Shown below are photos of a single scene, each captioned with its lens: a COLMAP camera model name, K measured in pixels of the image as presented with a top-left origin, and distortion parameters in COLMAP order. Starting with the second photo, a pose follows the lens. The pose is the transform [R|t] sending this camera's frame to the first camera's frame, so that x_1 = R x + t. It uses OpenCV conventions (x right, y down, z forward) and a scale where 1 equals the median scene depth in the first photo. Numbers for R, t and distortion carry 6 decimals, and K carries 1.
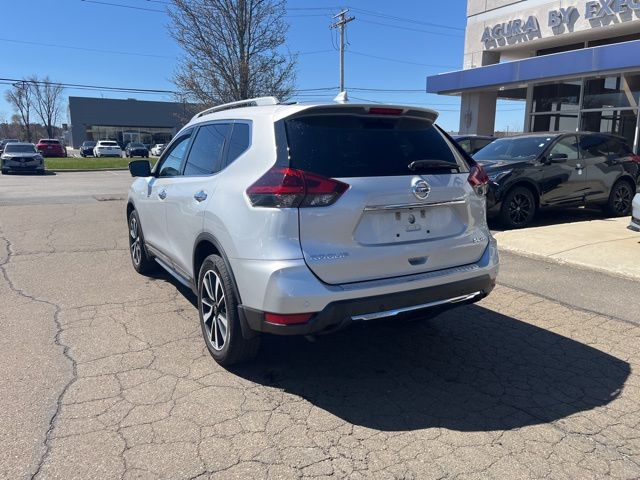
lens RADIAL K [[483.0, 0, 317.7], [0, 483.0, 235.9], [0, 0, 1]] dist [0.079618, -0.101143]
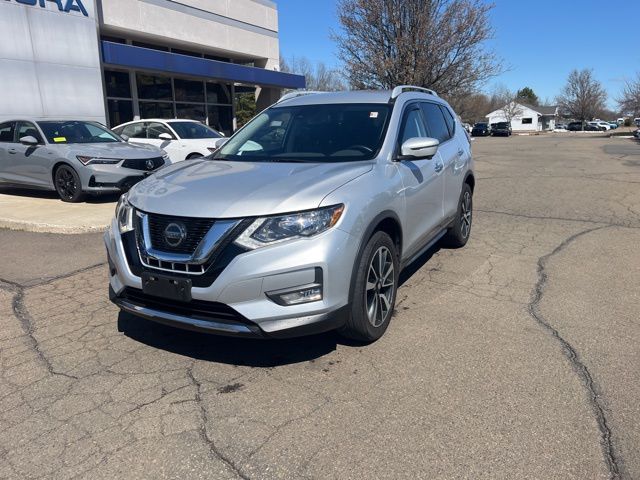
lens RADIAL K [[483.0, 0, 319.4], [0, 483.0, 234.6], [0, 0, 1]] dist [0.079618, -0.101143]
pose [[-0.532287, -0.178664, 0.827496, -0.863821], [0.167962, 0.935756, 0.310080, -0.254830], [-0.829735, 0.304040, -0.468082, 1.416548]]
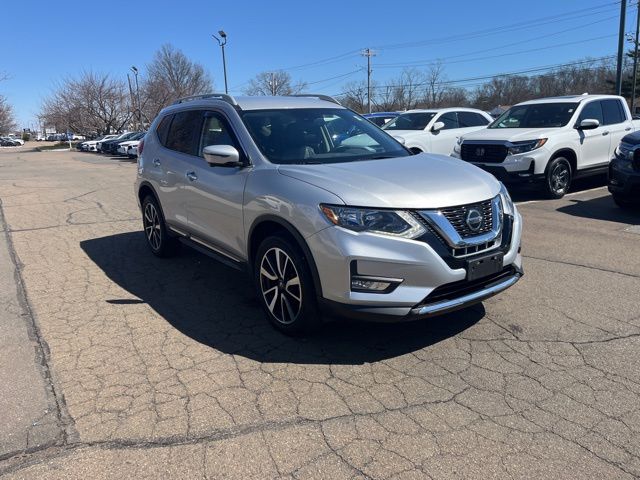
lens RADIAL K [[483.0, 0, 319.1], [0, 483.0, 236.2], [0, 0, 1]] dist [0.079618, -0.101143]
pose [[-0.994934, 0.049404, -0.087549, -0.097713], [0.011129, 0.919681, 0.392508, -0.332234], [0.099909, 0.389545, -0.915572, 1.829533]]
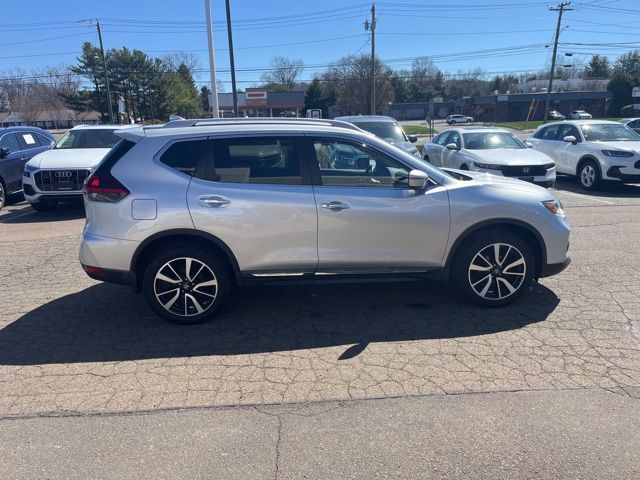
lens RADIAL K [[483.0, 0, 318.6], [0, 483.0, 241.0], [0, 0, 1]] dist [0.079618, -0.101143]
pose [[-0.428539, 0.224910, -0.875083, 0.769806], [-0.138579, 0.940702, 0.309639, -0.288984], [0.892833, 0.253961, -0.371959, 1.281185]]
